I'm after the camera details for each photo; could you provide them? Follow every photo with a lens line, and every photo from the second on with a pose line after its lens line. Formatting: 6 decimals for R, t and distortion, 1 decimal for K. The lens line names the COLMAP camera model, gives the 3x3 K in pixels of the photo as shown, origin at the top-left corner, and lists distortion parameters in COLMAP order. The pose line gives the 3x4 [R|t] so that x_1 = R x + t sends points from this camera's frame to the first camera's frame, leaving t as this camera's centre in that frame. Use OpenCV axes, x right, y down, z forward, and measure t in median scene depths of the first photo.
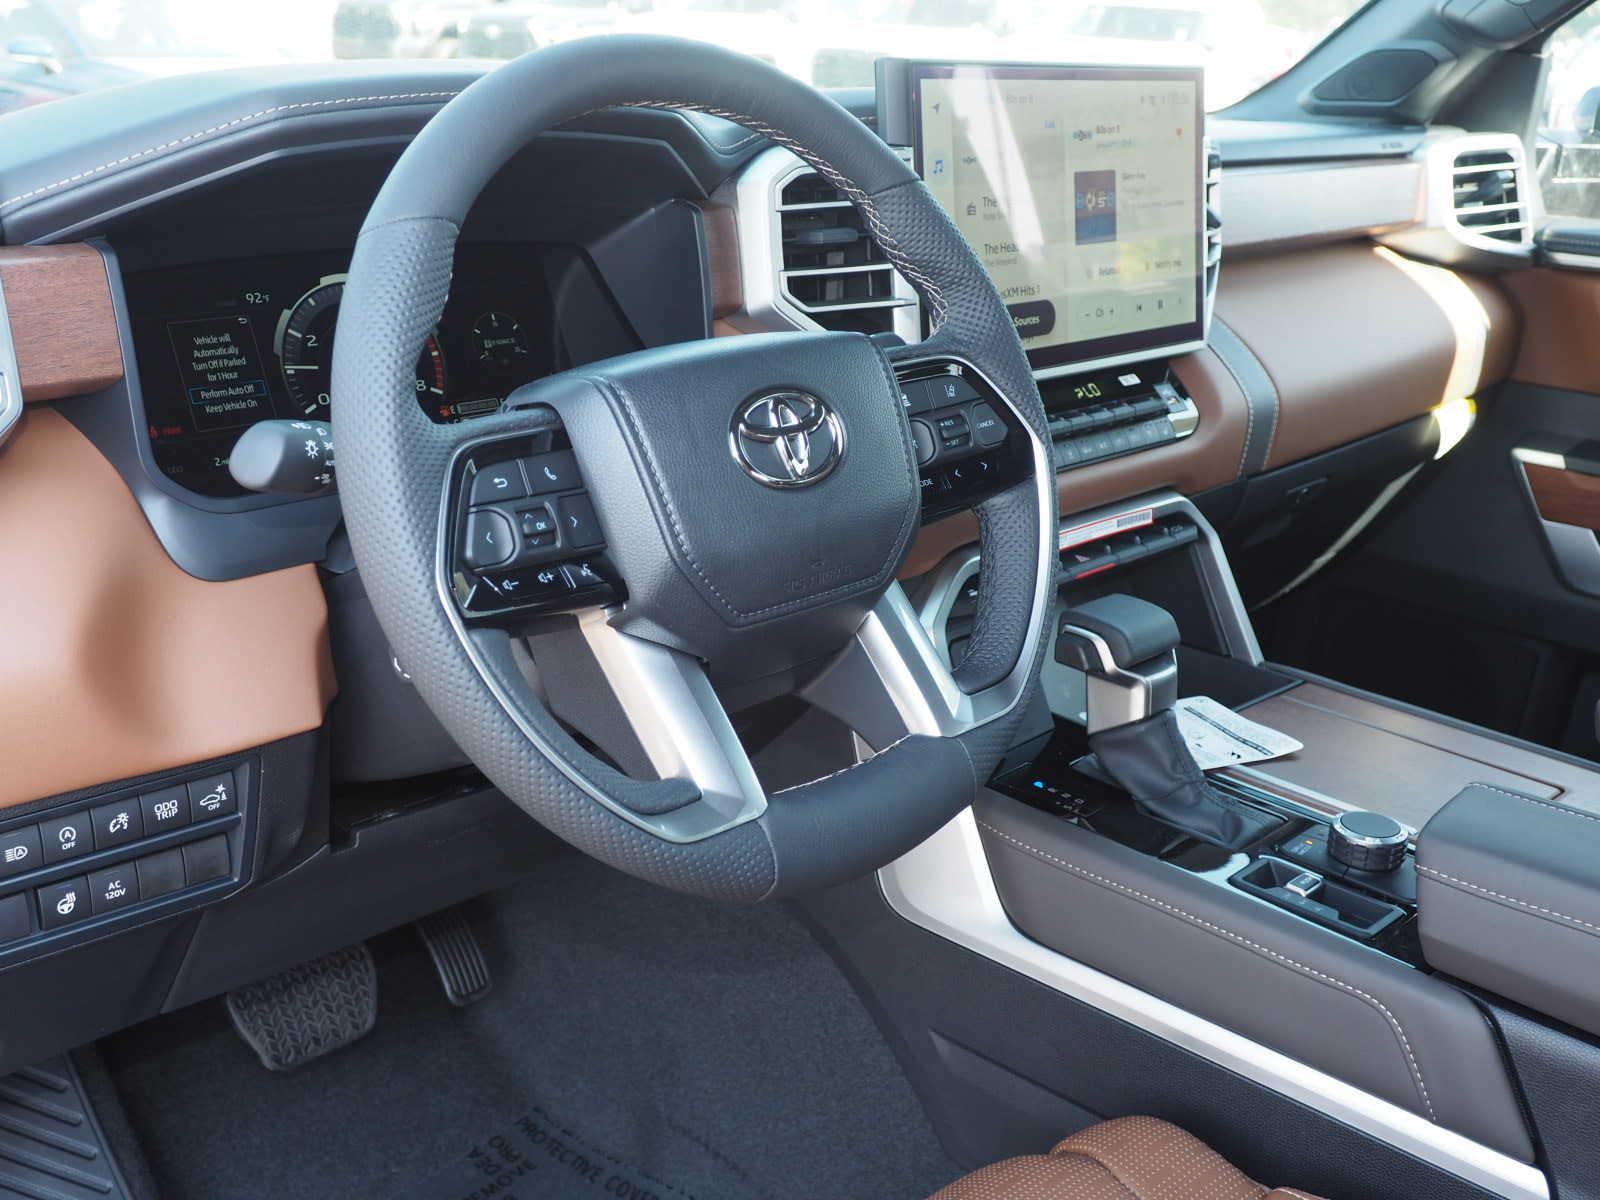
lens RADIAL K [[1771.1, 0, 800.0], [0, 1771.1, 600.0], [0, 0, 1]] dist [0.007680, 0.000471]
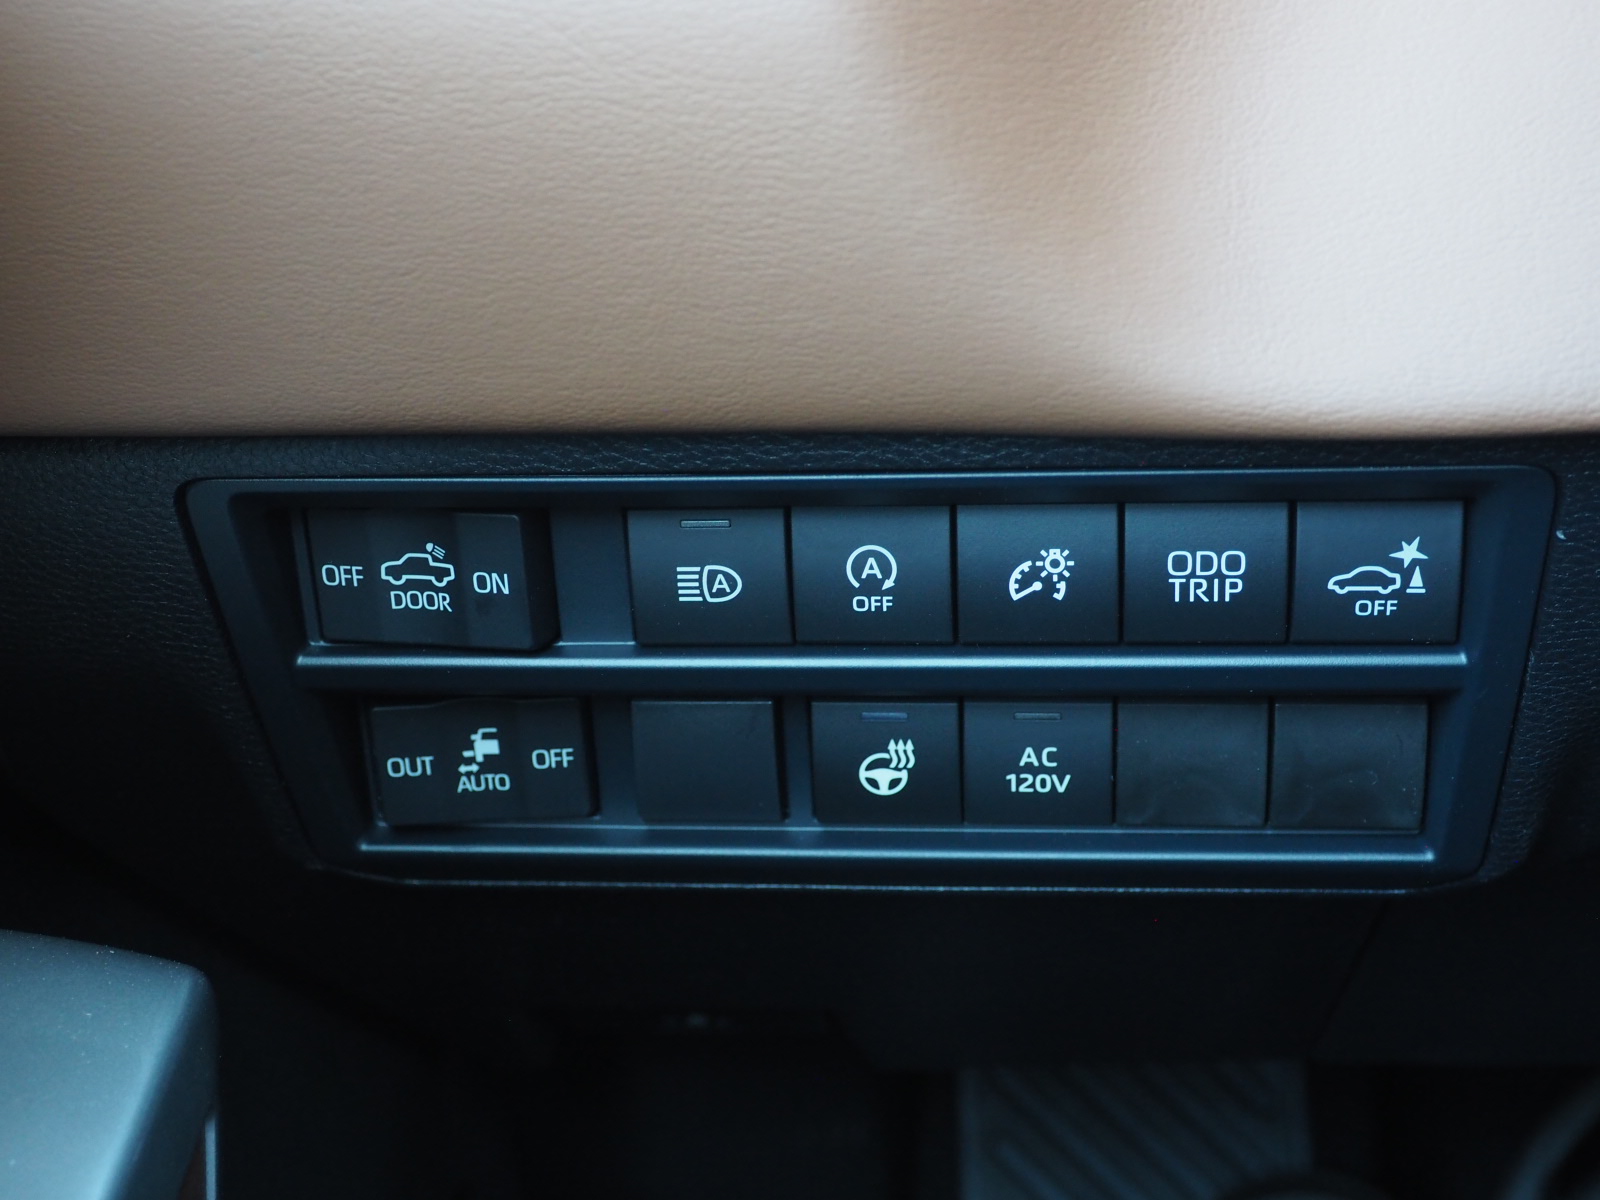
lens RADIAL K [[1870.0, 0, 800.0], [0, 1870.0, 600.0], [0, 0, 1]] dist [0.008179, 0.002079]
pose [[0.683370, 0.262521, -0.681240, -0.160309], [-0.170666, 0.964702, 0.200555, 0.060275], [0.709844, -0.020789, 0.704053, 0.618973]]
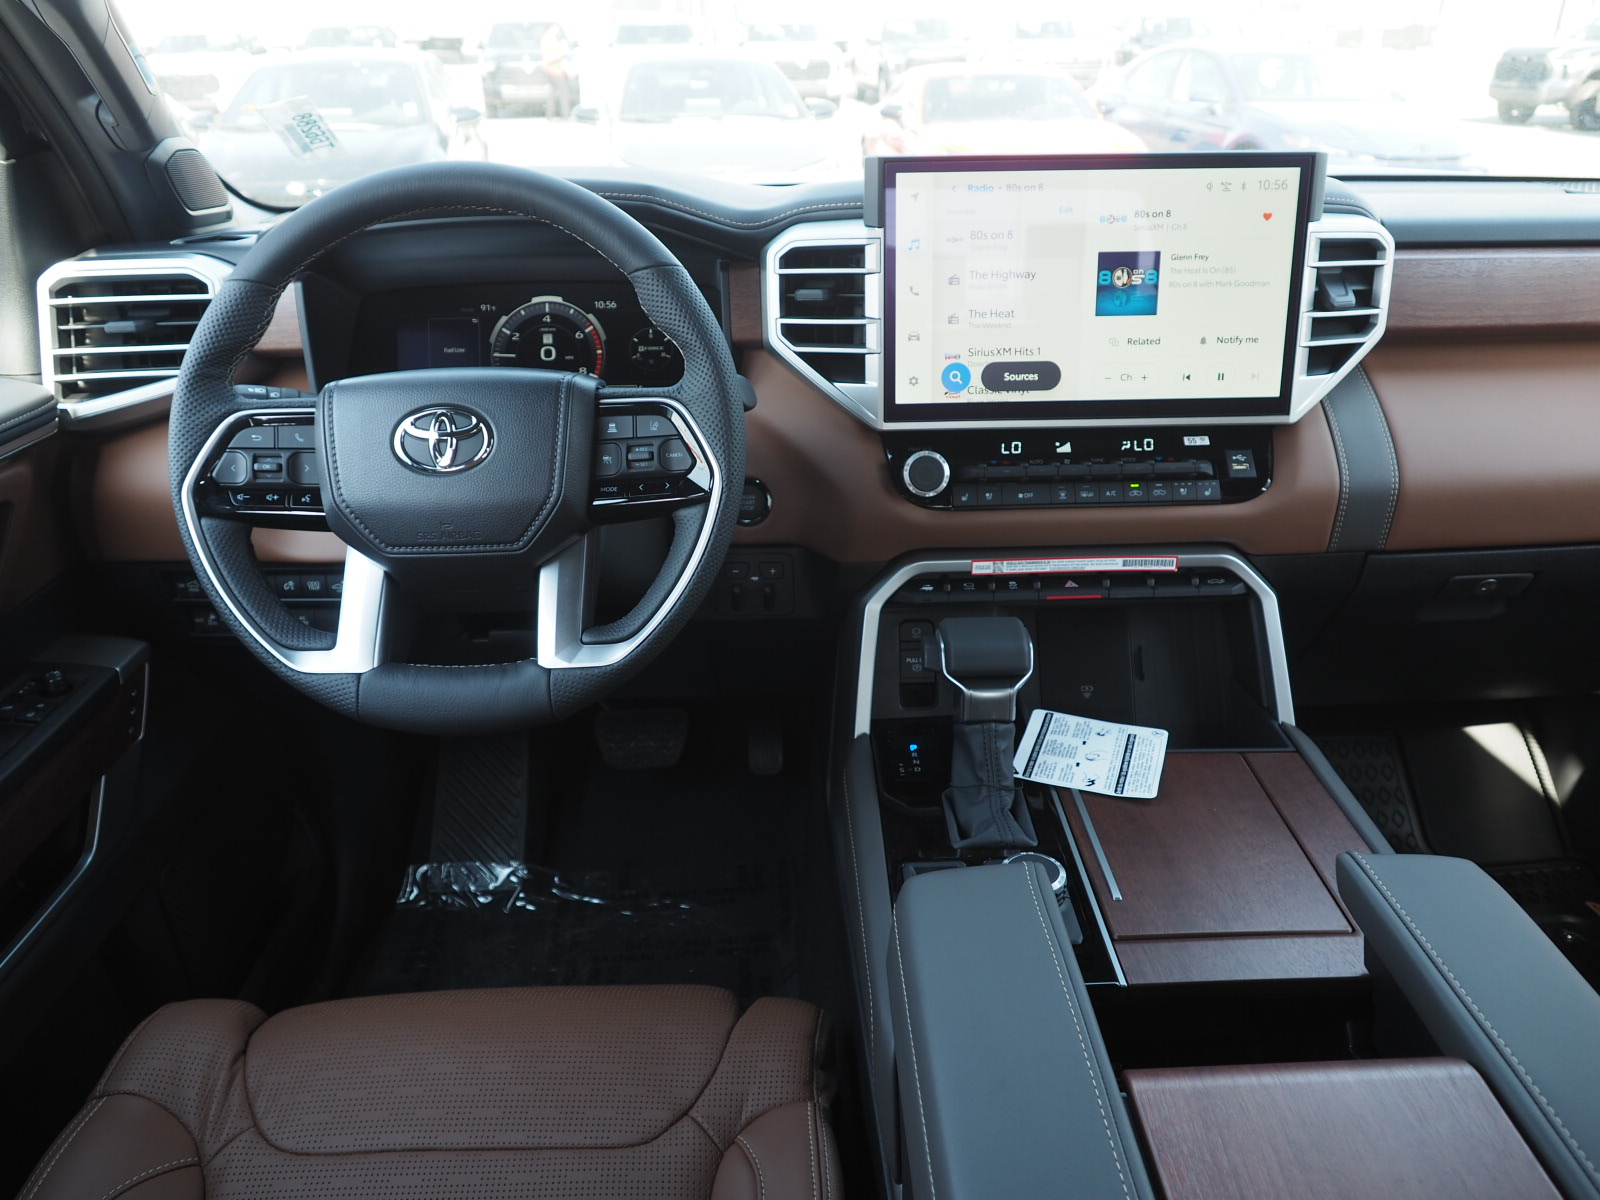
lens RADIAL K [[1211.6, 0, 800.0], [0, 1211.6, 600.0], [0, 0, 1]] dist [-0.007363, -0.038867]
pose [[0.697261, 0.249891, -0.671850, 0.720894], [-0.179965, 0.968274, 0.173373, -0.150940], [0.693859, 0.000023, 0.720111, 0.372668]]
